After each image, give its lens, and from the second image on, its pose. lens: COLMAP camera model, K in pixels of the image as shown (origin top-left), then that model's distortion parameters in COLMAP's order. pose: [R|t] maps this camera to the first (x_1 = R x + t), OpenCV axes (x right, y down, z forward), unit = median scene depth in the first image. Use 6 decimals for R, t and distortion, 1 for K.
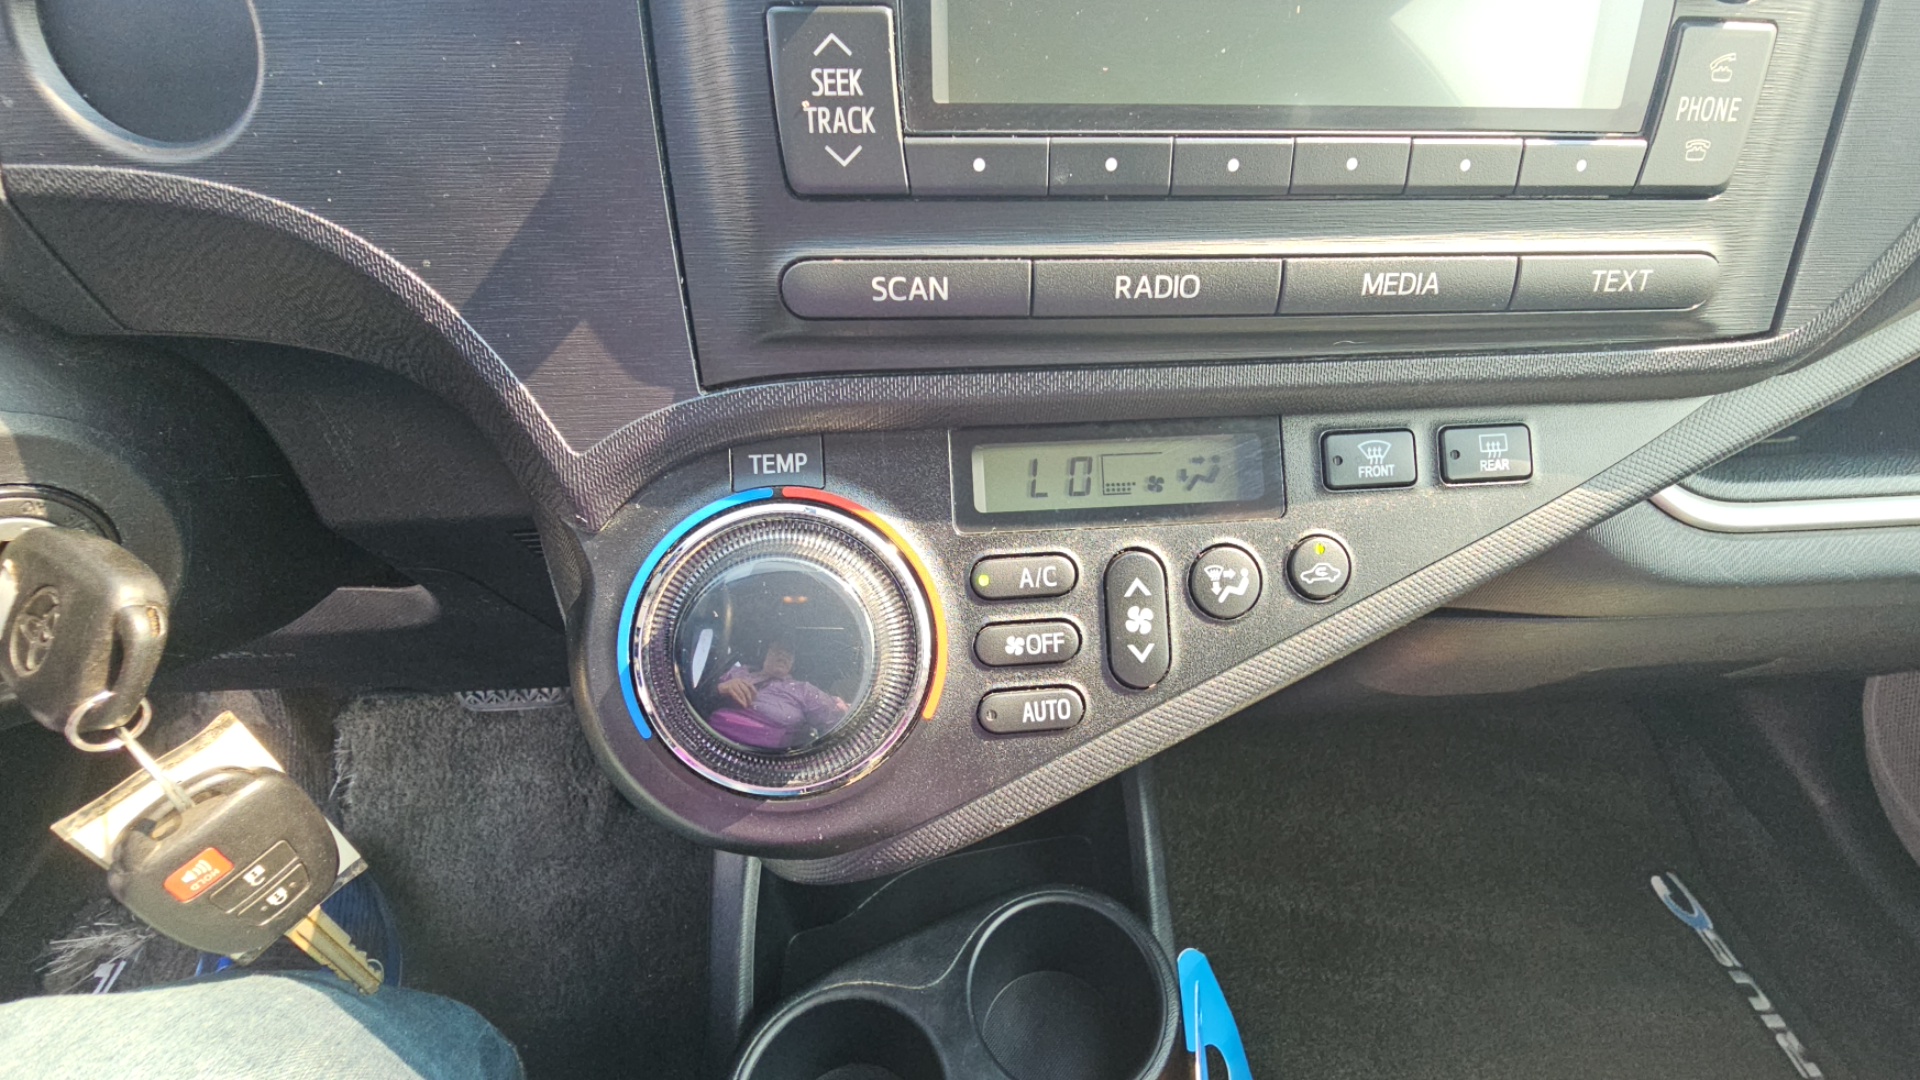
lens RADIAL K [[856.5, 0, 977.4], [0, 856.5, 553.0], [0, 0, 1]] dist [0.009592, -0.007110]
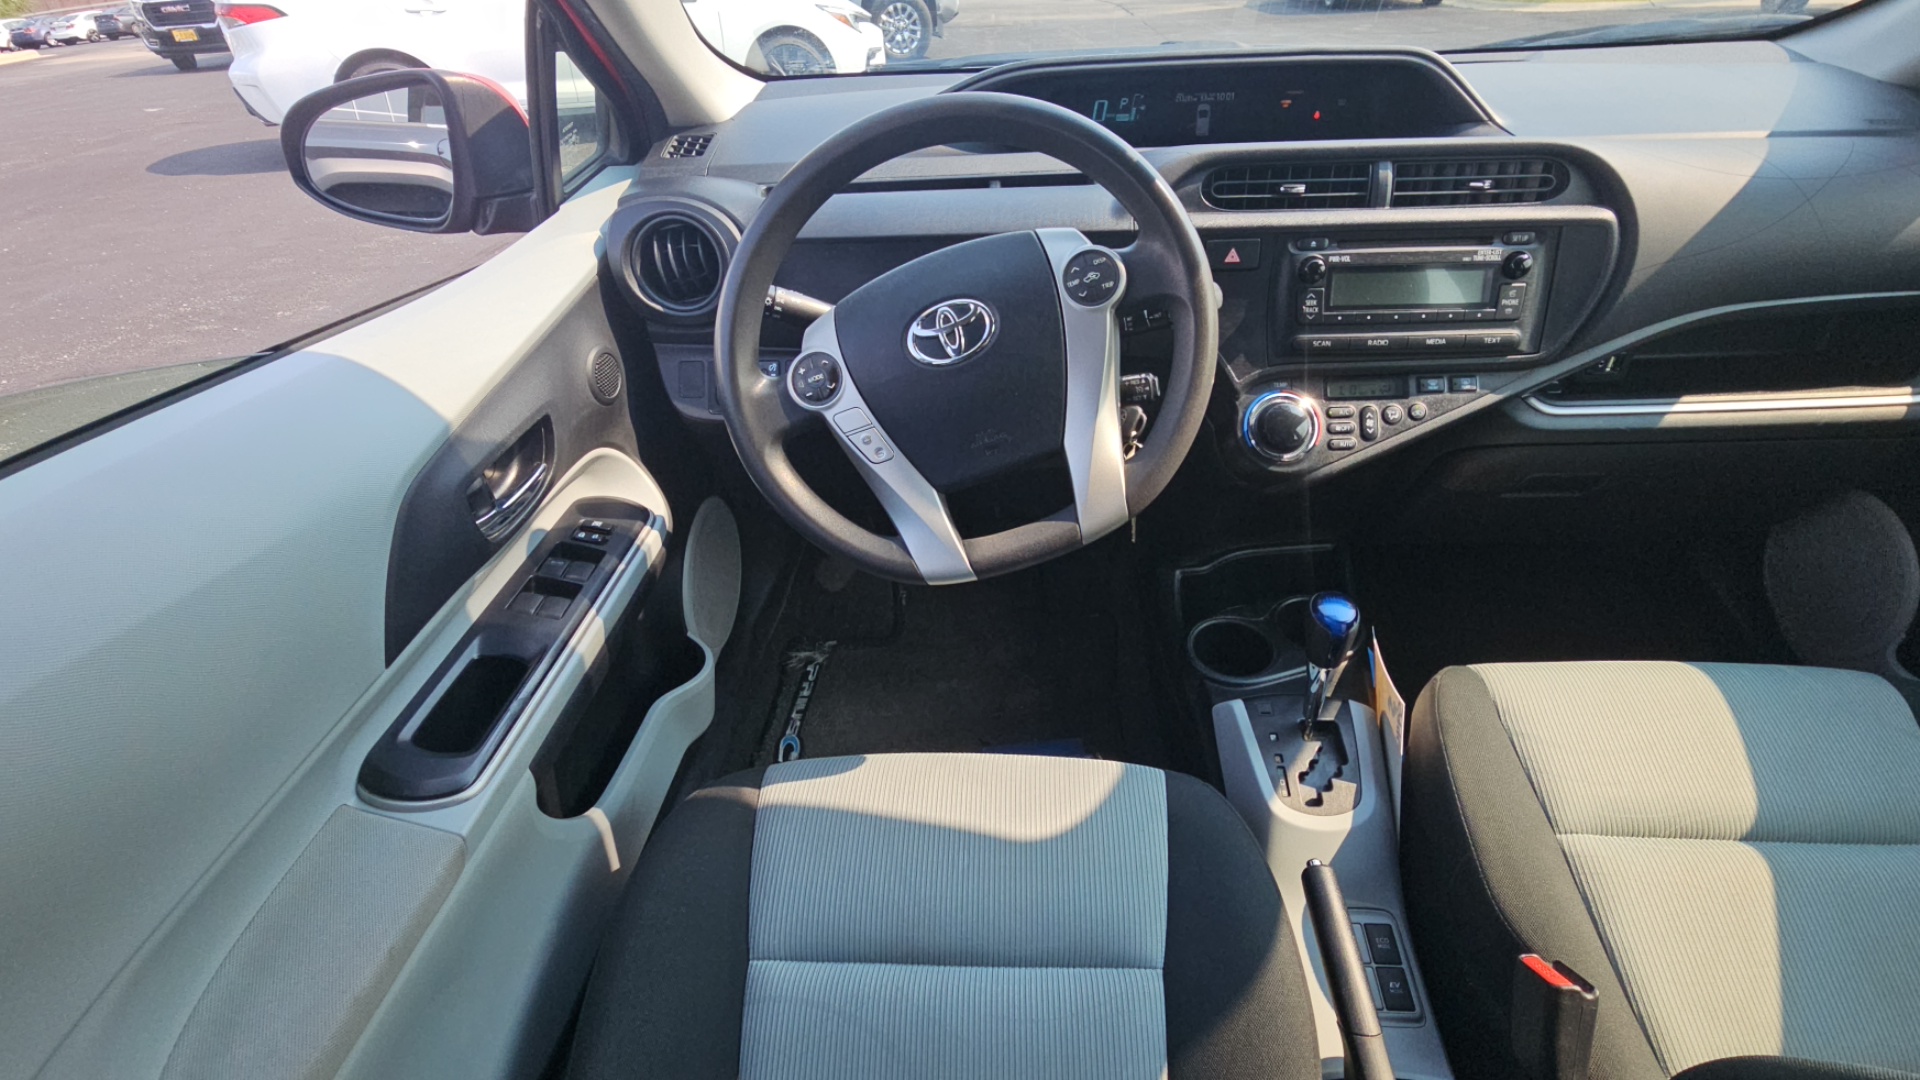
lens RADIAL K [[856.5, 0, 979.6], [0, 856.5, 543.2], [0, 0, 1]] dist [0.009592, -0.007110]
pose [[0.988018, 0.029470, -0.151500, -1.086596], [-0.038933, 0.997446, -0.059880, 1.035727], [0.149349, 0.065061, 0.986642, -3.505224]]
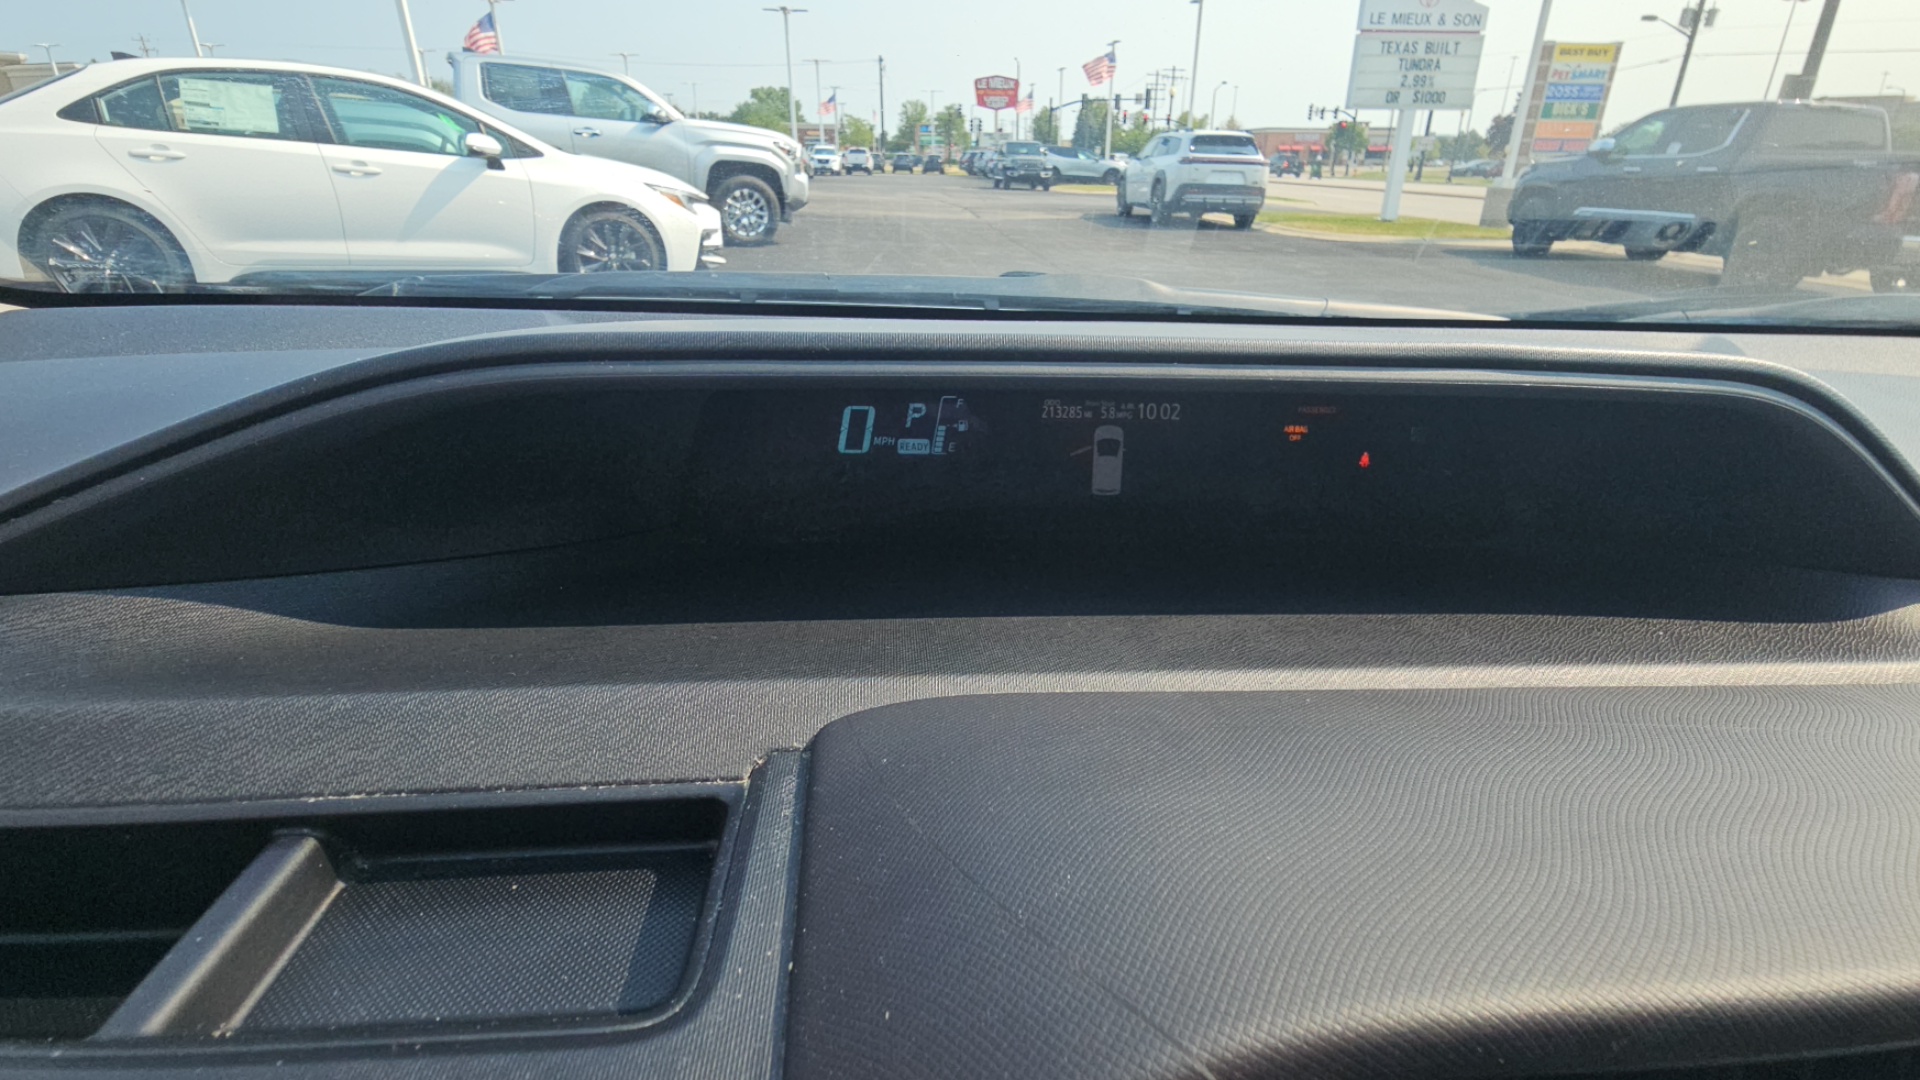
lens RADIAL K [[856.5, 0, 981.6], [0, 856.5, 553.2], [0, 0, 1]] dist [0.009592, -0.007110]
pose [[0.999910, 0.008996, 0.009993, -0.933521], [-0.006406, 0.972165, -0.234208, -1.371677], [-0.011821, 0.234123, 0.972135, -0.053036]]
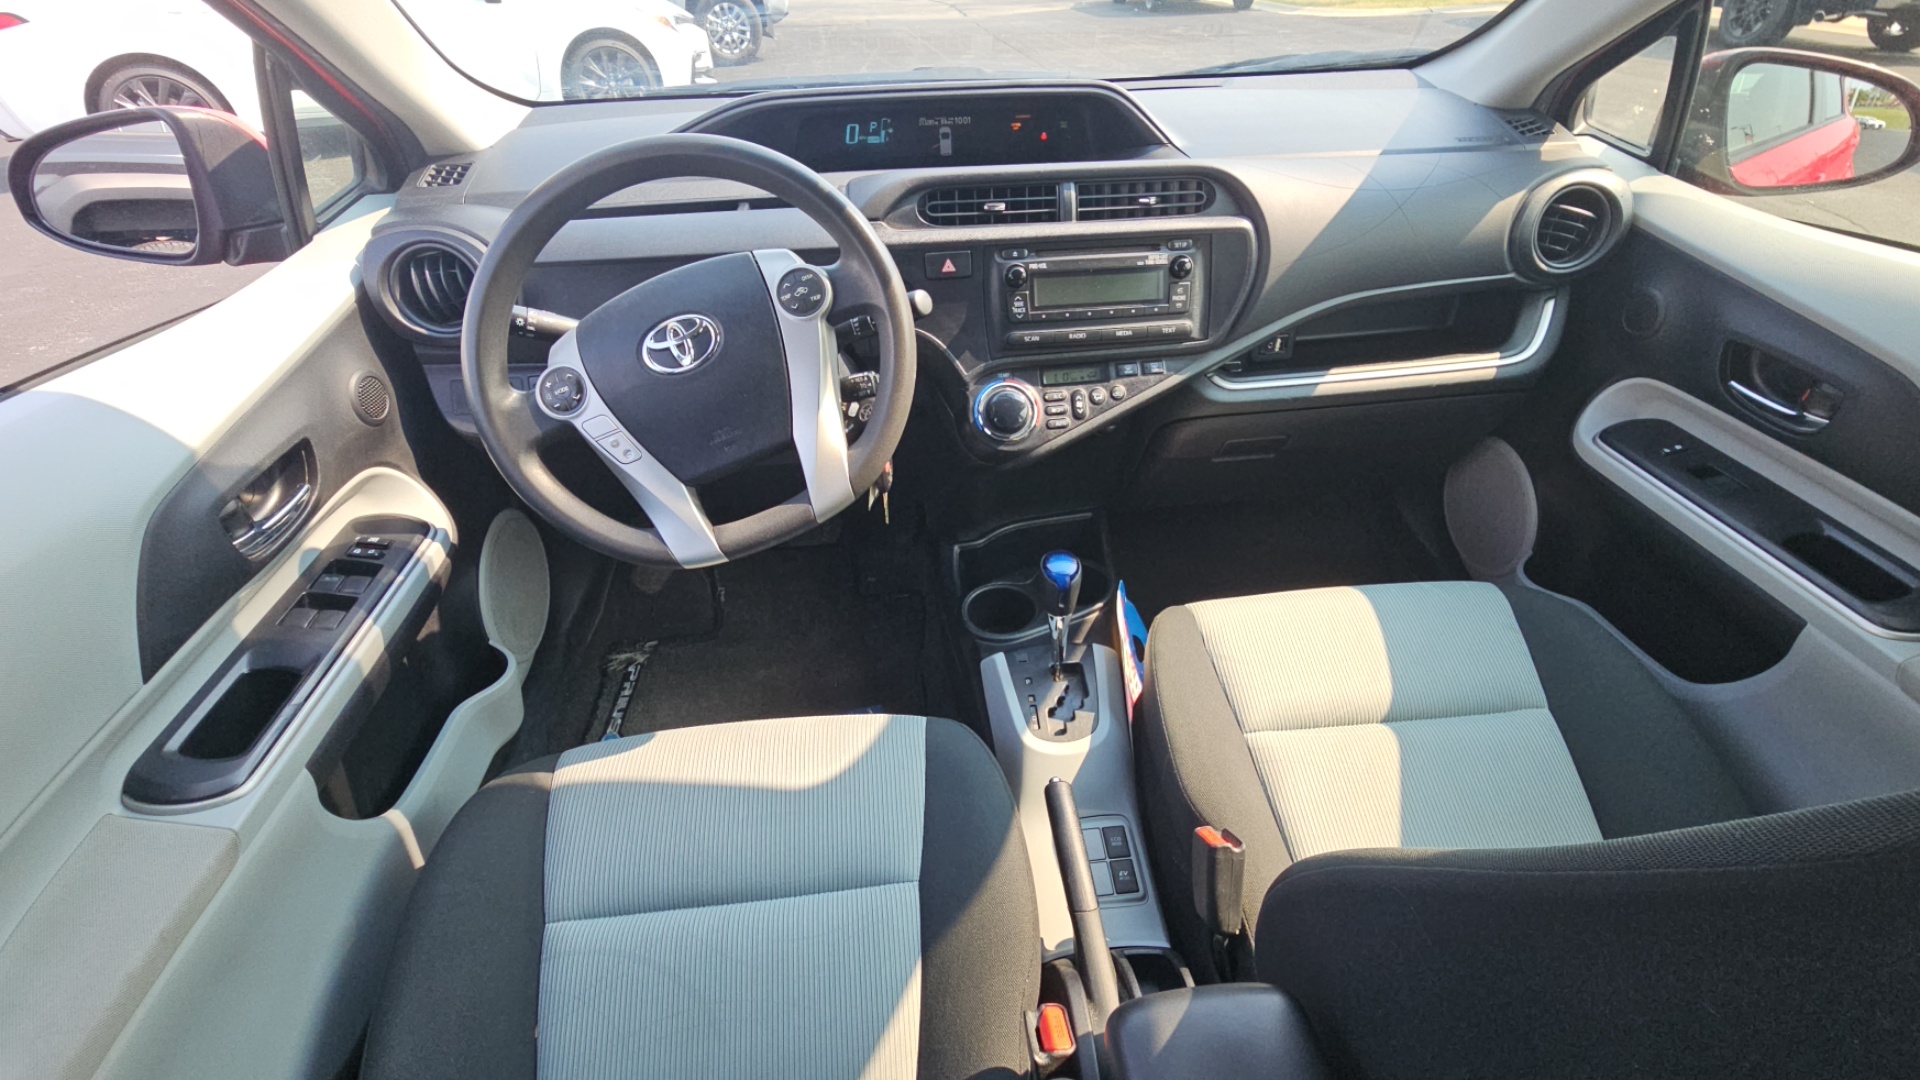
lens RADIAL K [[856.5, 0, 978.3], [0, 856.5, 543.3], [0, 0, 1]] dist [0.009592, -0.007110]
pose [[0.998836, -0.045658, -0.015533, -0.361355], [0.044698, 0.997352, -0.057369, 1.181292], [0.018111, 0.056608, 0.998232, -4.016794]]
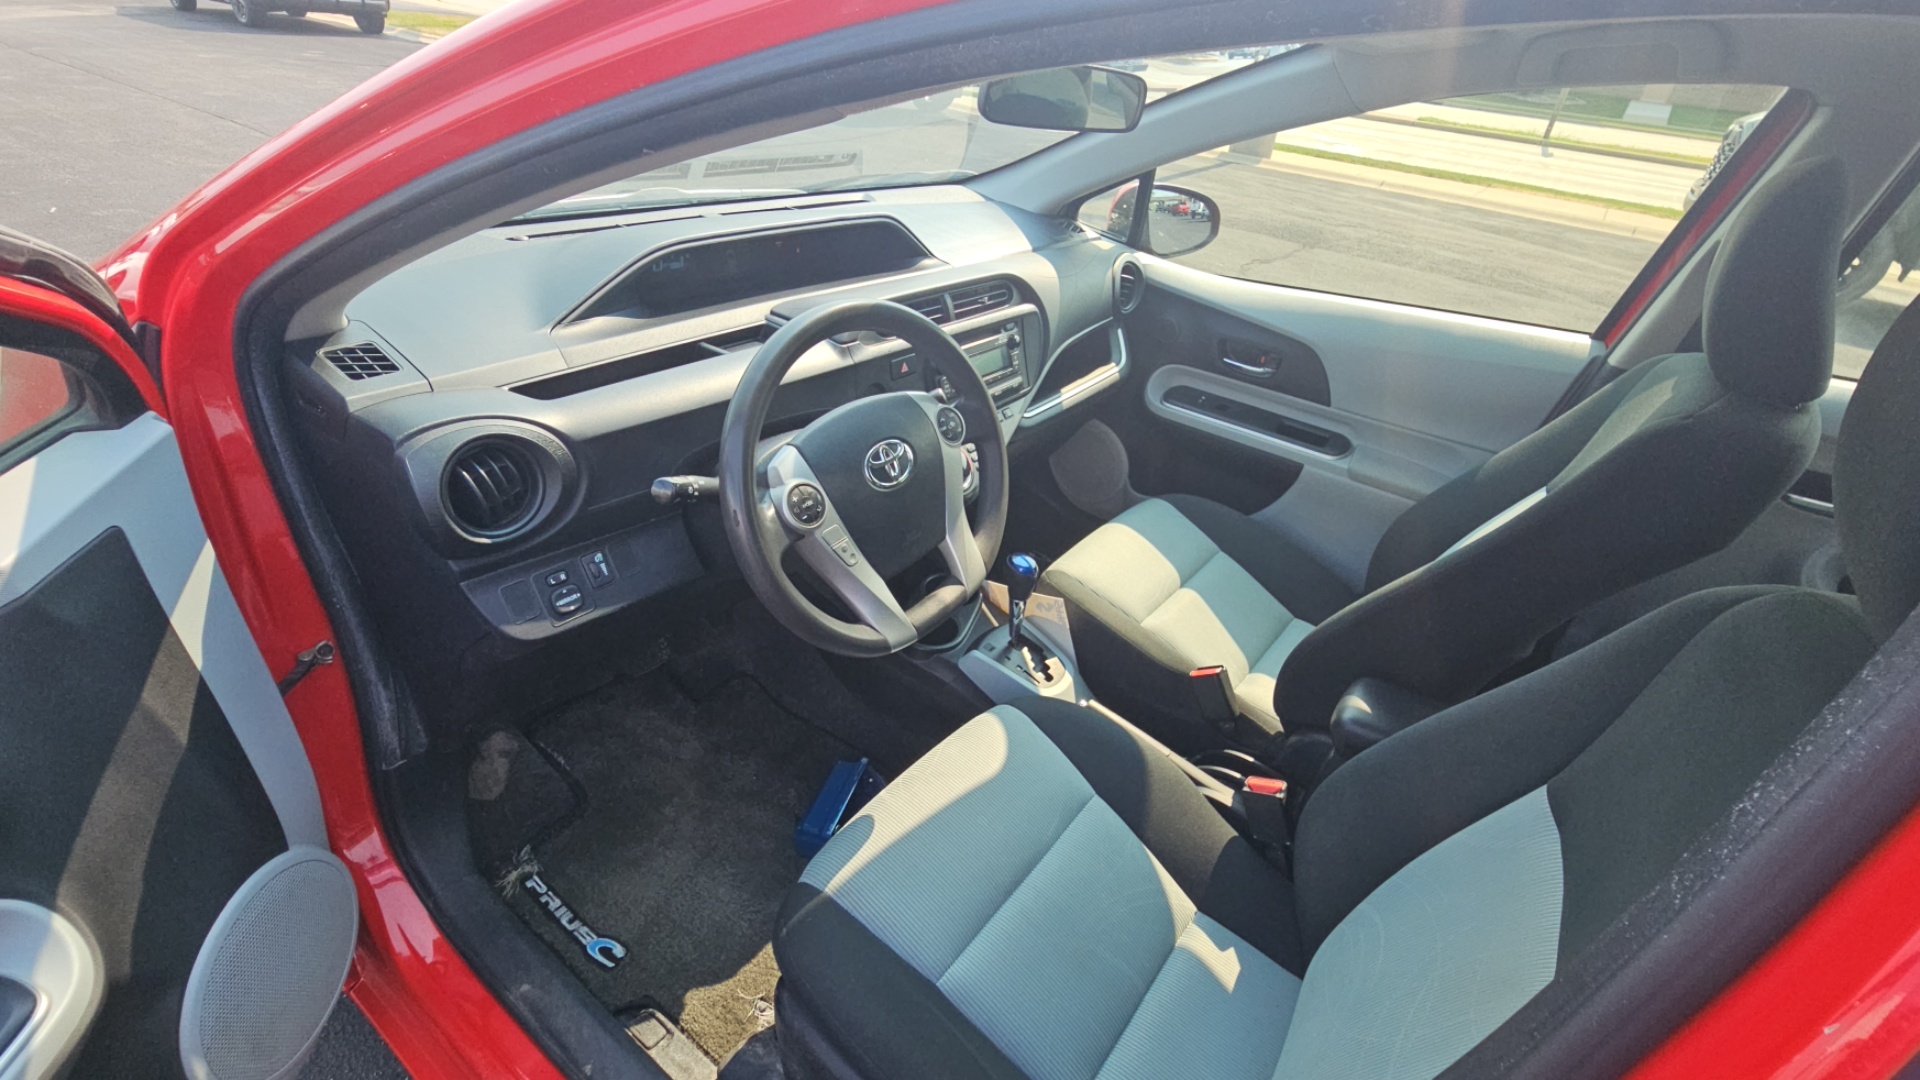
lens RADIAL K [[856.5, 0, 983.4], [0, 856.5, 547.9], [0, 0, 1]] dist [0.009592, -0.007110]
pose [[0.654821, -0.356235, 0.666563, -4.765400], [0.394428, 0.913396, 0.100672, 0.103262], [-0.644699, 0.196988, 0.738620, -3.919161]]
